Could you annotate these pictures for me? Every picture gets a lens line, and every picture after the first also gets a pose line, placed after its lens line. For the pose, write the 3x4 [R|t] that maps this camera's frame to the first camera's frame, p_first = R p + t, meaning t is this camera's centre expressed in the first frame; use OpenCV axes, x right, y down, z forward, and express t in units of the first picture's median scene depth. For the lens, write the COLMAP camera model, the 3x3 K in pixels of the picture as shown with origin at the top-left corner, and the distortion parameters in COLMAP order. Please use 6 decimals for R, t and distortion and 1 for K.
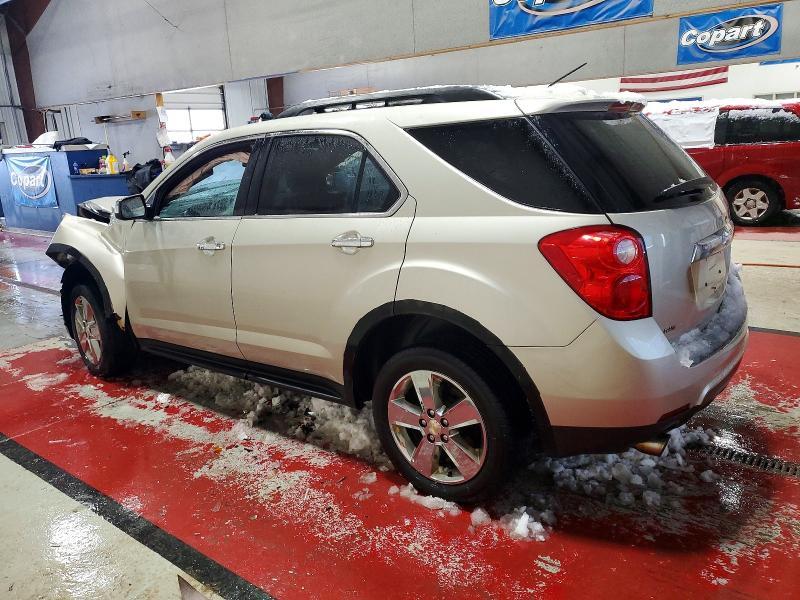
lens RADIAL K [[640.5, 0, 386.8], [0, 640.5, 301.1], [0, 0, 1]] dist [0.023583, -0.014696]
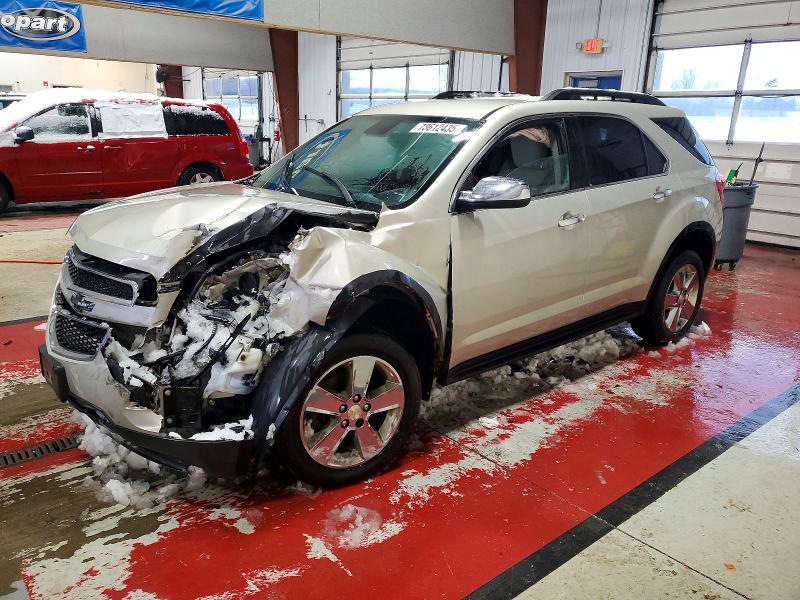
lens RADIAL K [[640.5, 0, 386.8], [0, 640.5, 301.1], [0, 0, 1]] dist [0.023583, -0.014696]
pose [[0.182700, -0.217318, 0.958850, -0.545703], [0.212231, 0.960989, 0.177364, -0.084247], [-0.959989, 0.171094, 0.221694, 0.440300]]
